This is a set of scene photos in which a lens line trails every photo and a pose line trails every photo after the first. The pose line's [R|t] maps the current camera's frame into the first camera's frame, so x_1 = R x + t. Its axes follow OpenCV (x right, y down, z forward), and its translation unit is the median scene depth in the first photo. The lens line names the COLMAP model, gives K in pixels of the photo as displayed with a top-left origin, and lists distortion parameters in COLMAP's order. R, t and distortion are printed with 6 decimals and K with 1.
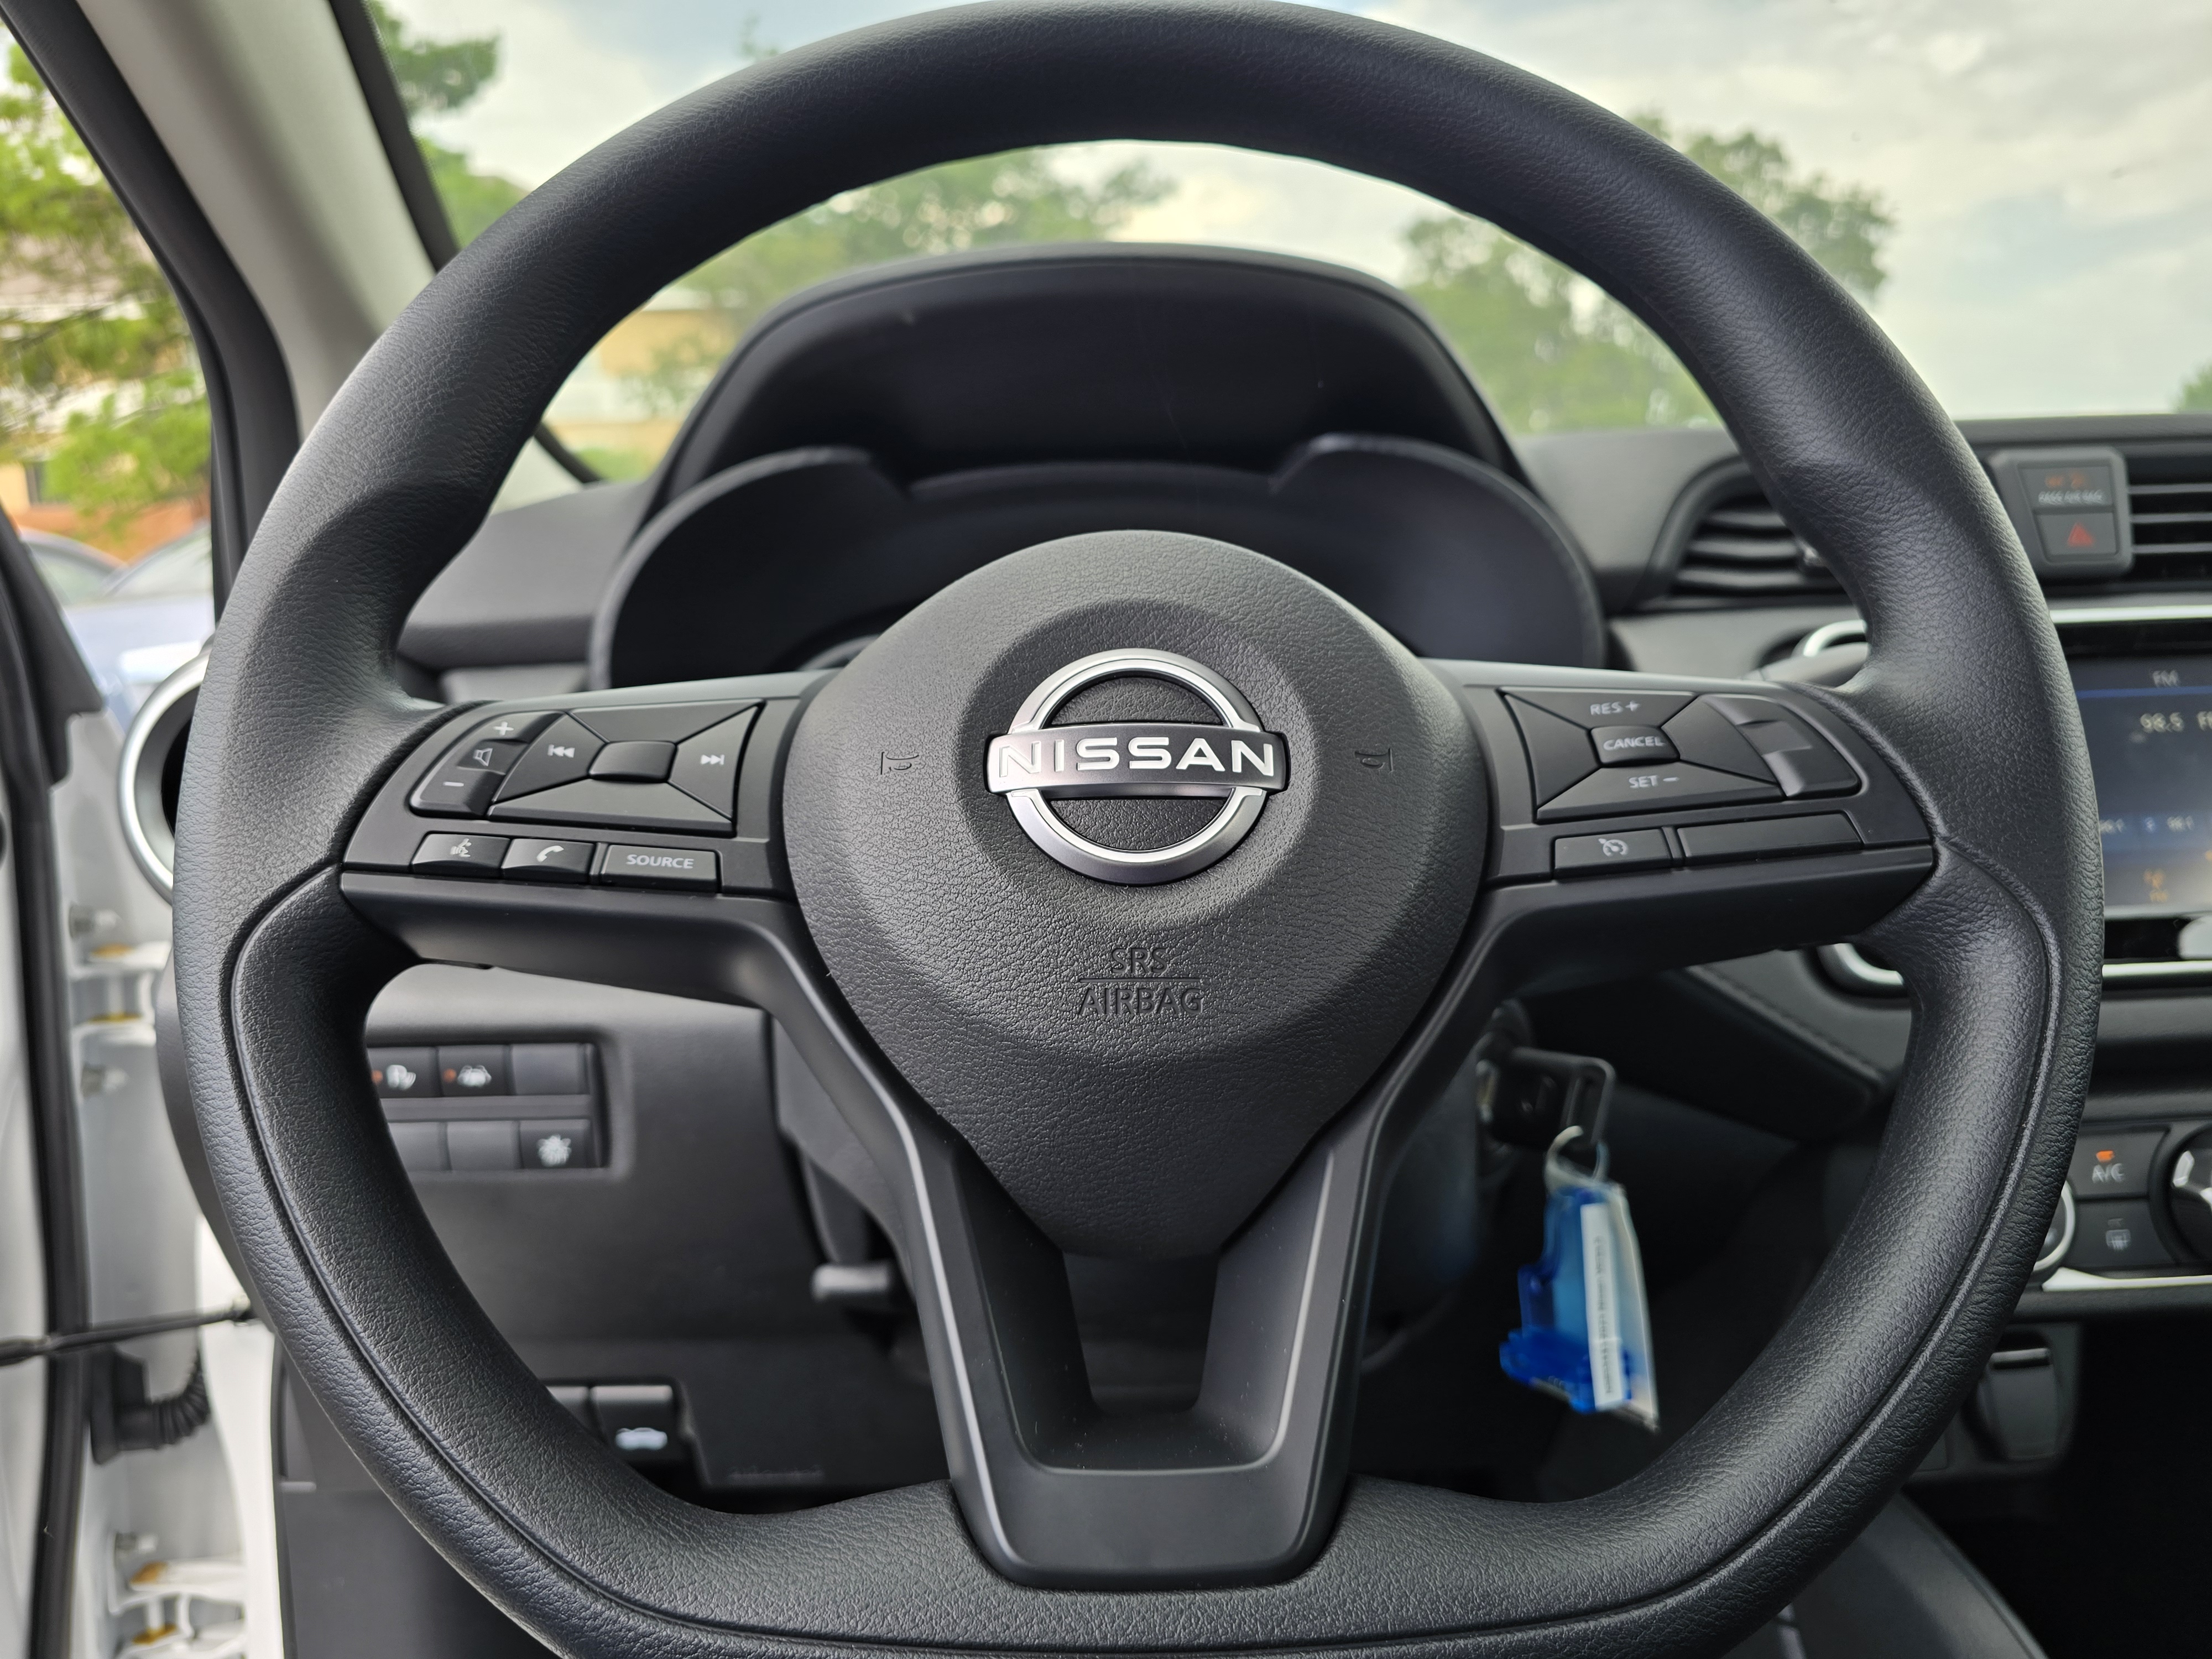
lens RADIAL K [[1496.5, 0, 1107.8], [0, 1496.5, 812.7], [0, 0, 1]] dist [0.055385, -0.056140]
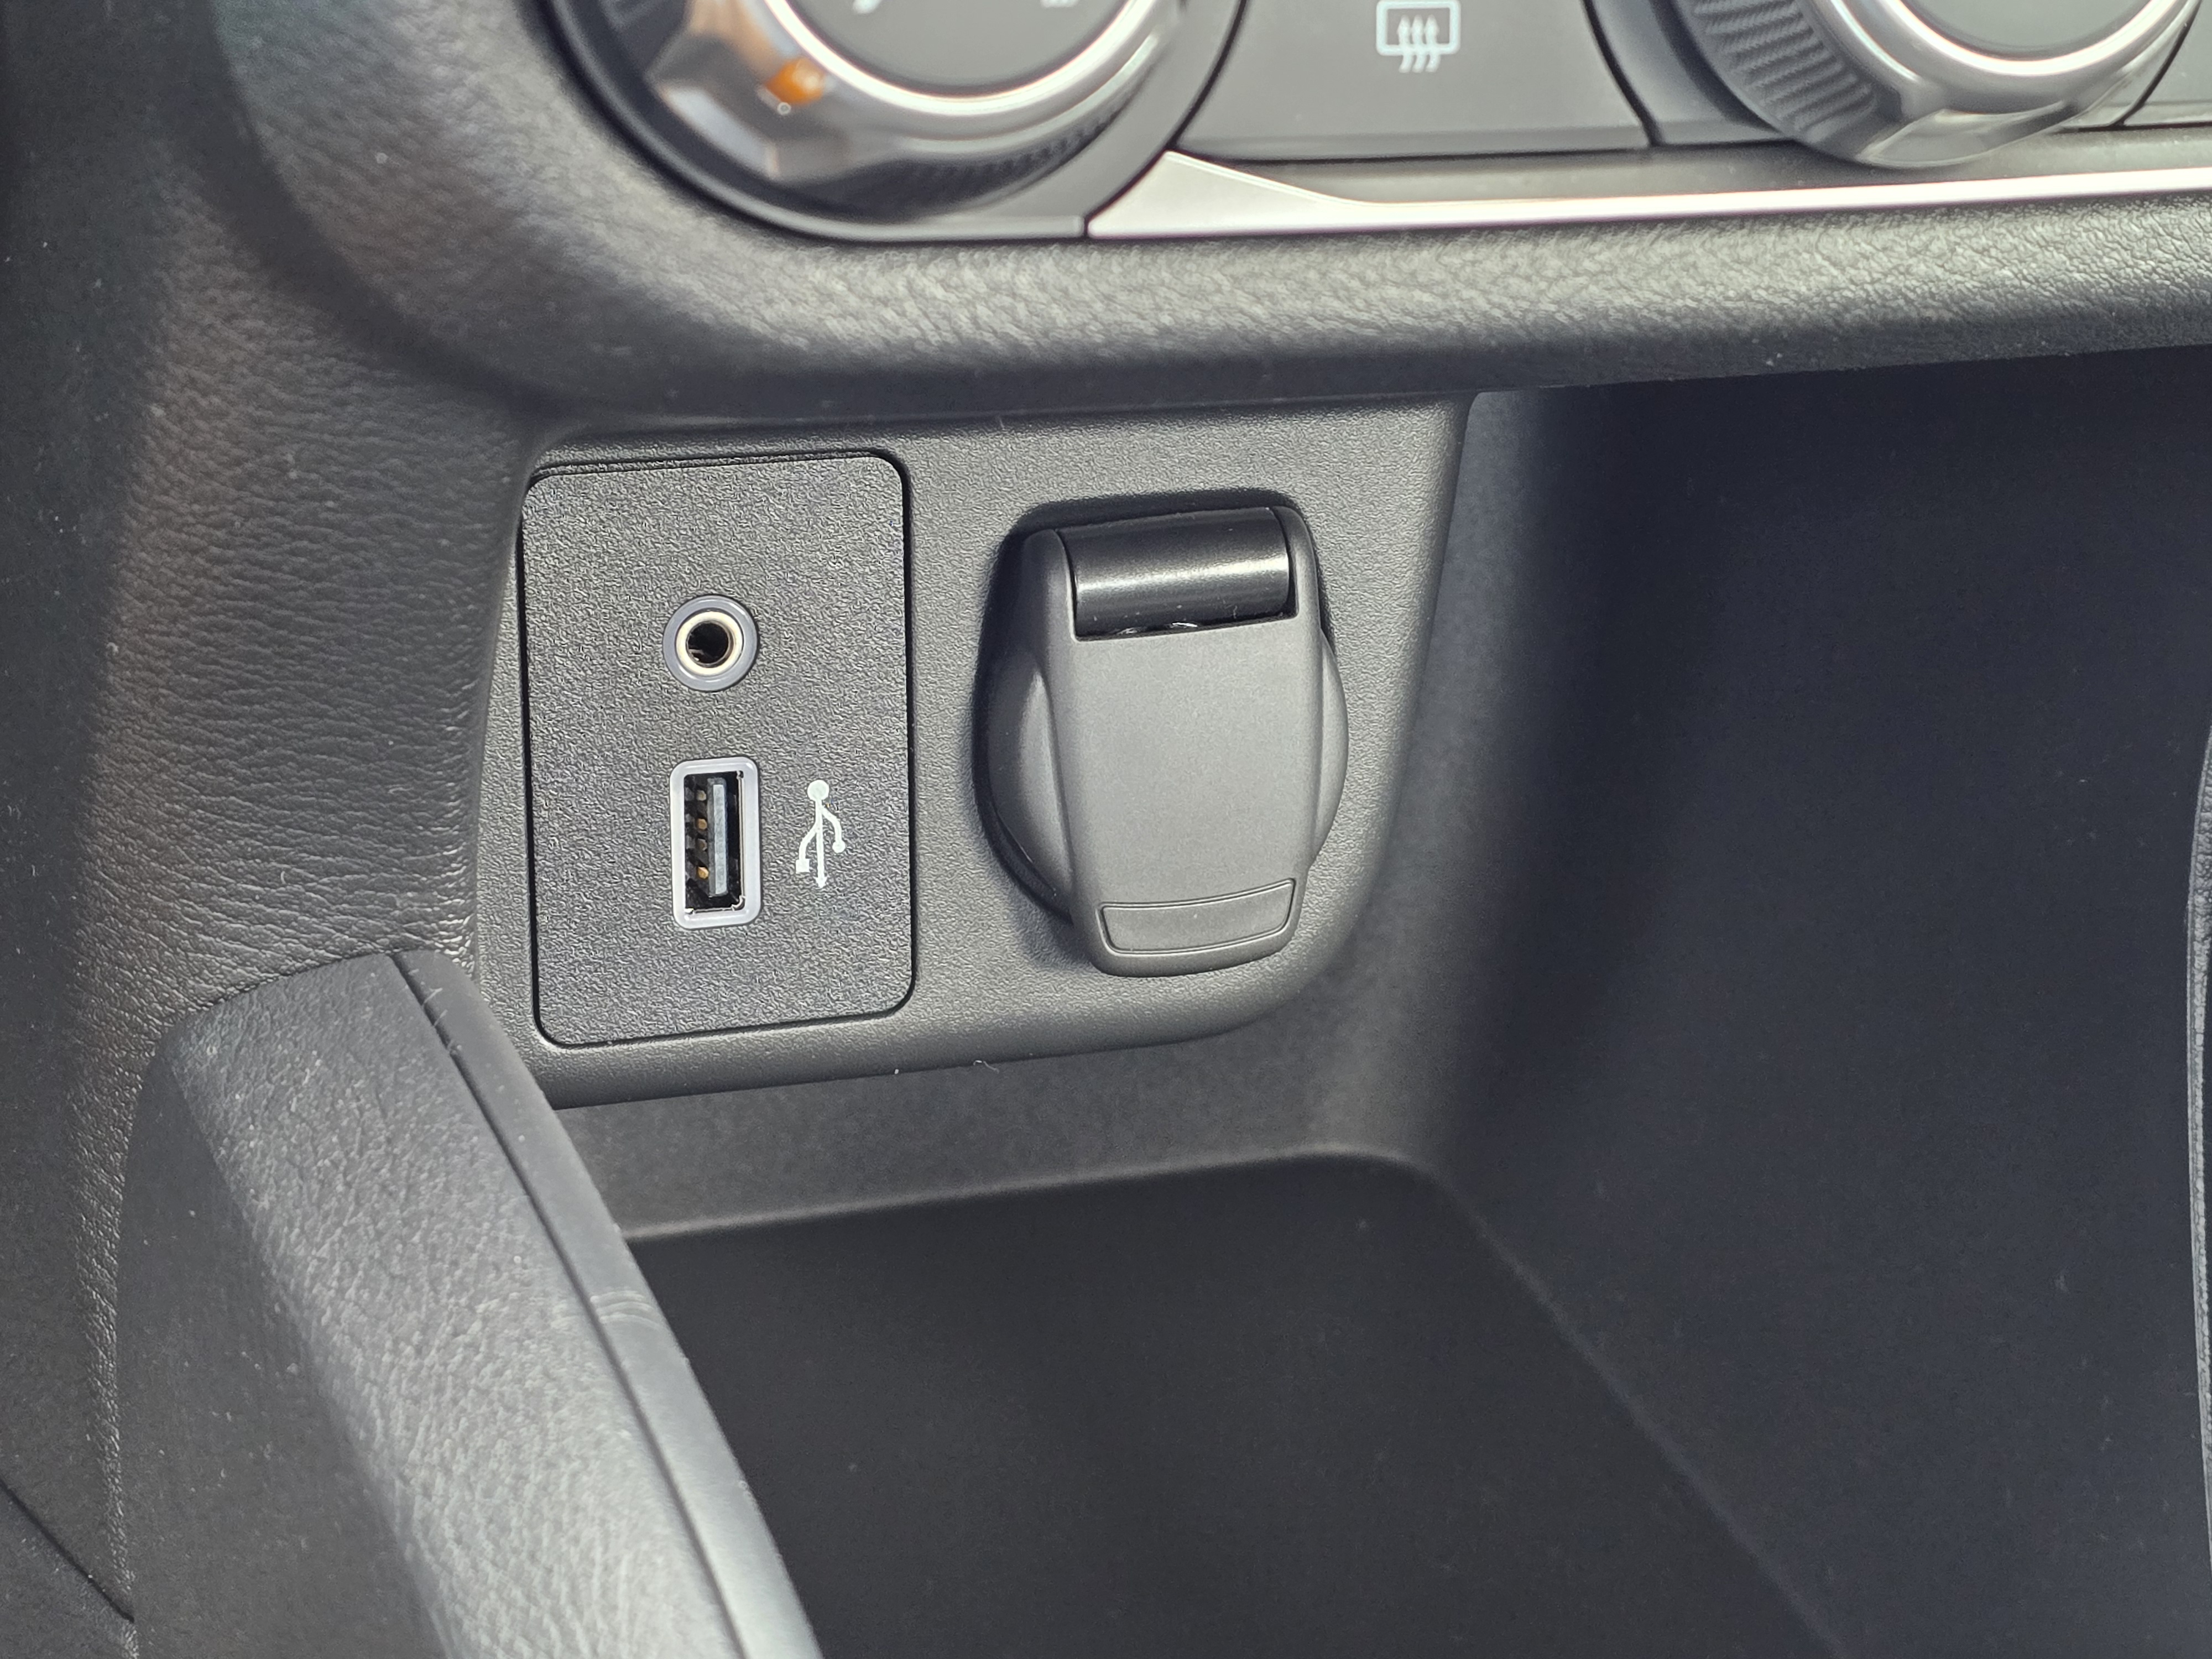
lens RADIAL K [[4174.8, 0, 1220.0], [0, 4174.8, 567.9], [0, 0, 1]] dist [0.013150, 0.000000]
pose [[0.942604, -0.019992, 0.333315, 0.646636], [-0.070218, 0.964019, 0.256393, 0.304960], [-0.326447, -0.265082, 0.907284, 0.624770]]
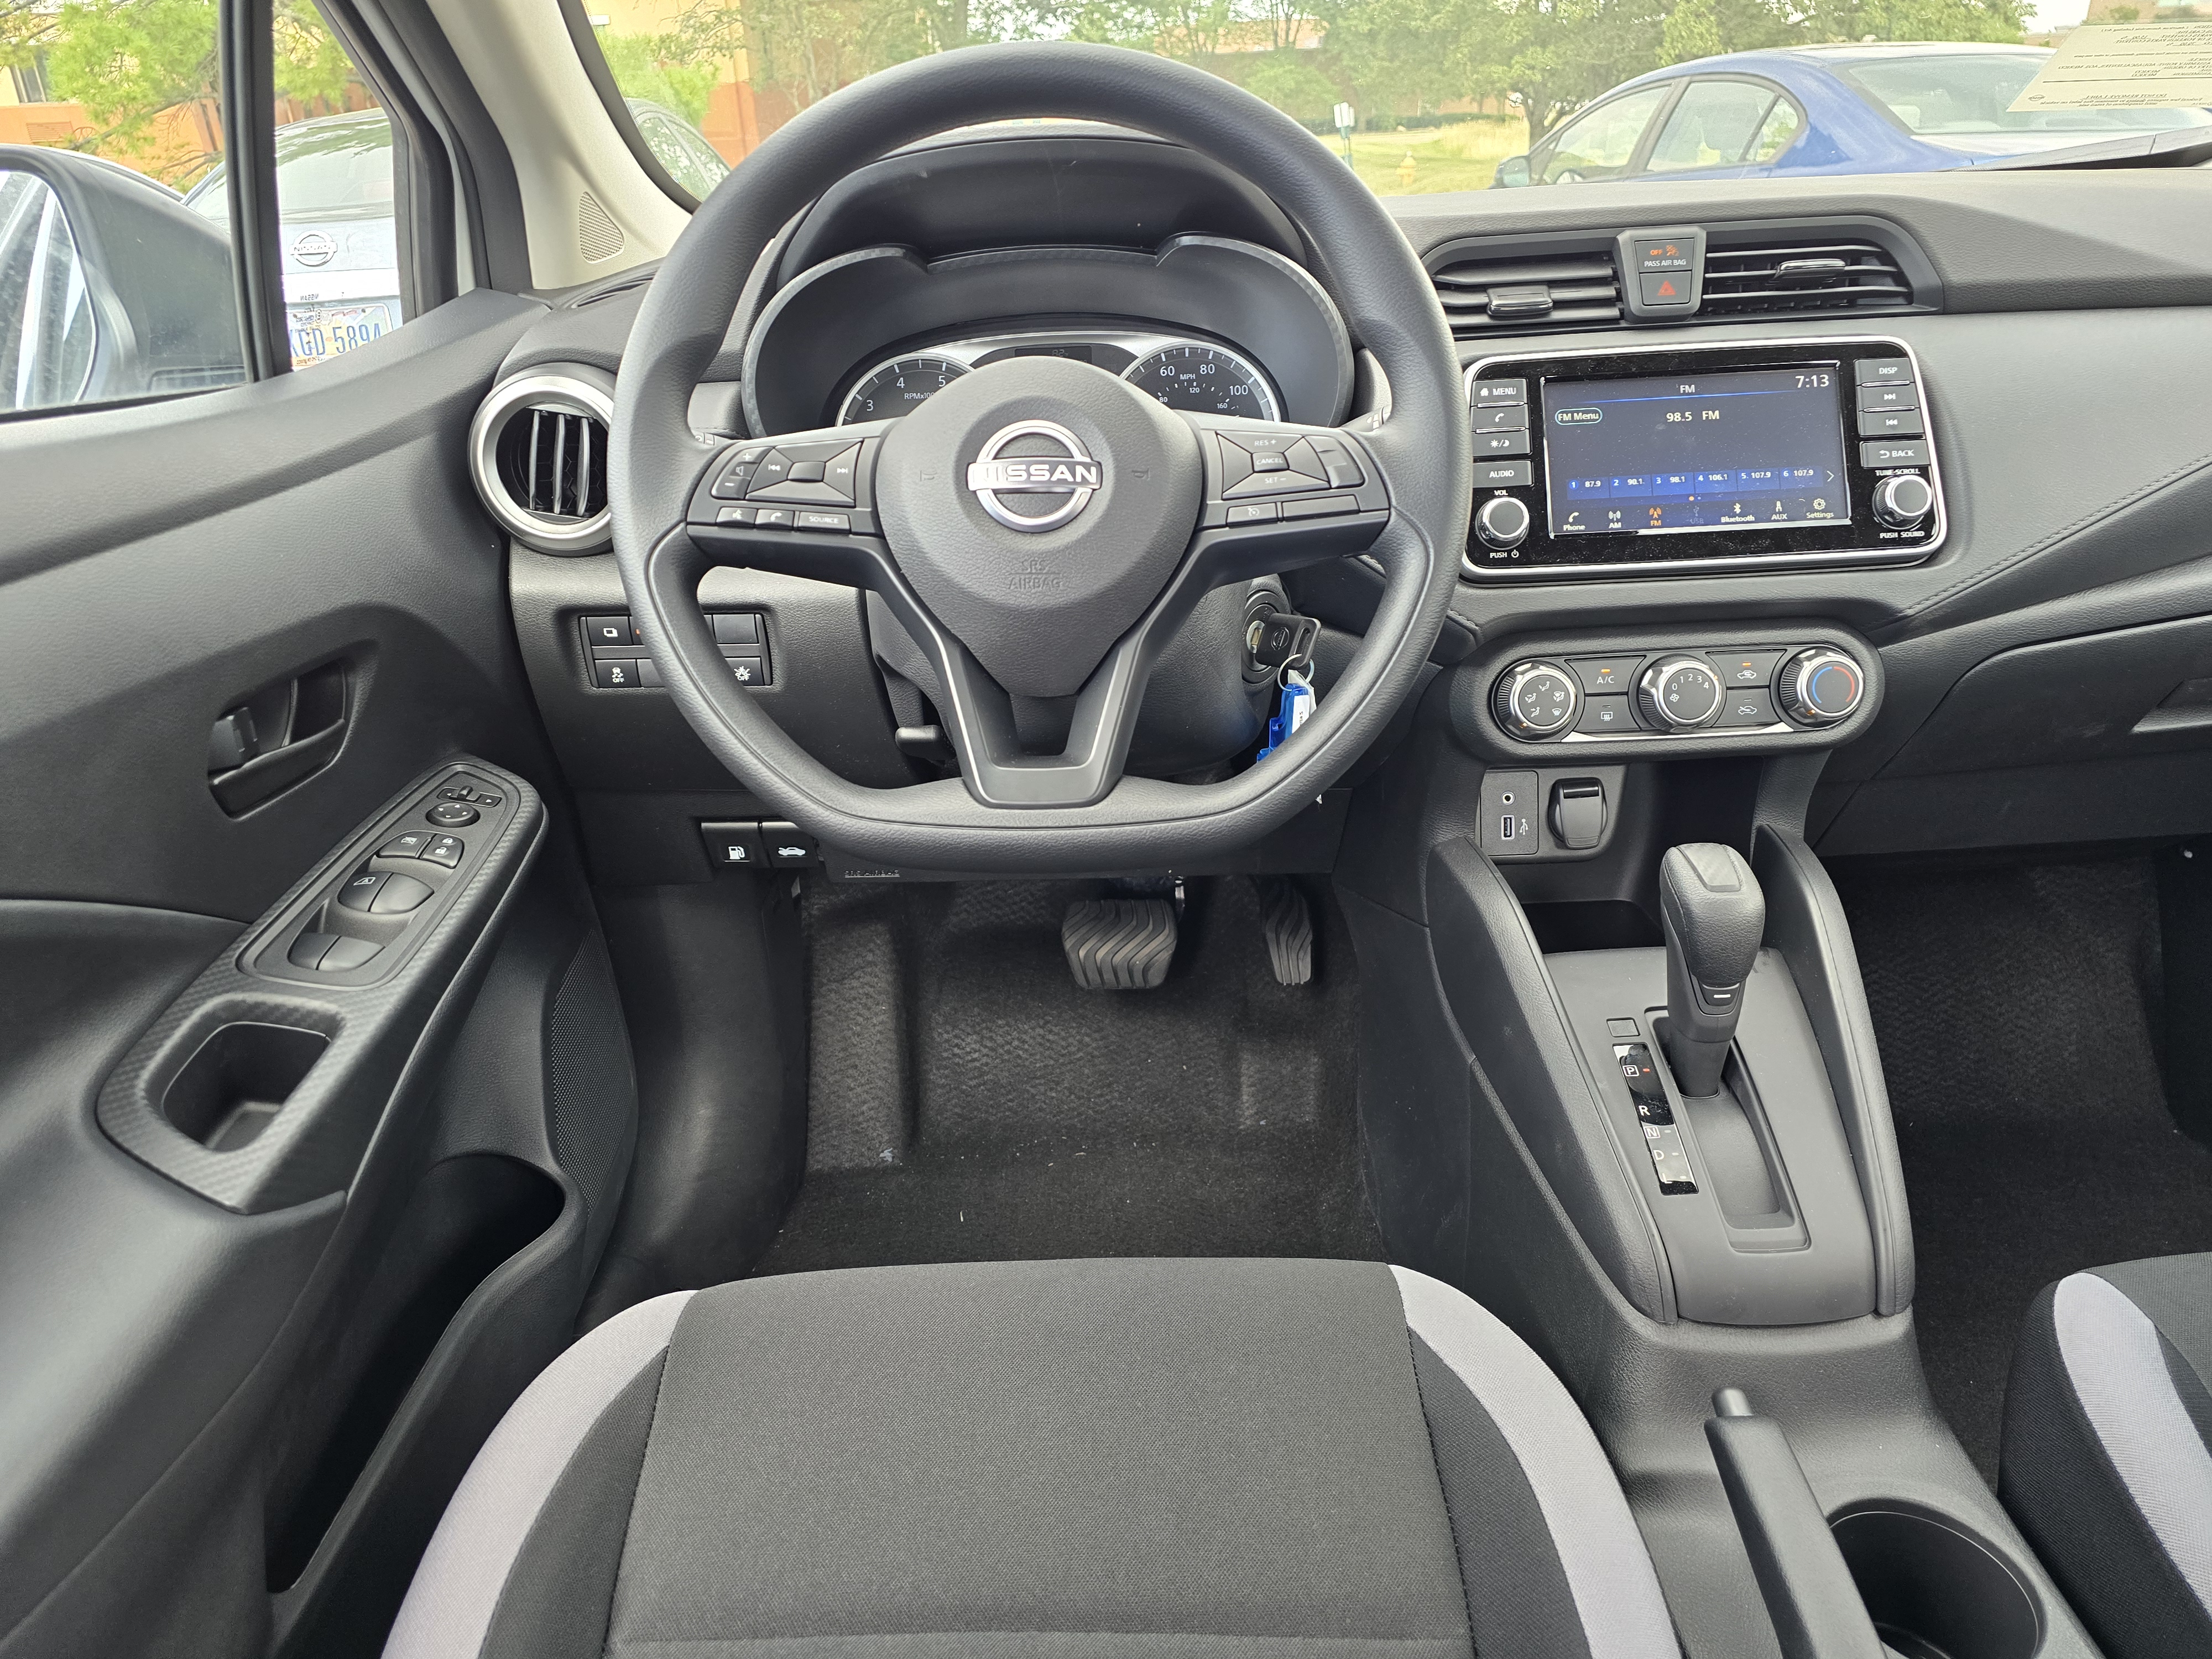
lens RADIAL K [[1496.5, 0, 1080.4], [0, 1496.5, 787.8], [0, 0, 1]] dist [0.055385, -0.056140]
pose [[0.999302, 0.001835, -0.037320, 0.160722], [0.007278, 0.970107, 0.242568, -0.116602], [0.036650, -0.242670, 0.969416, -1.204399]]
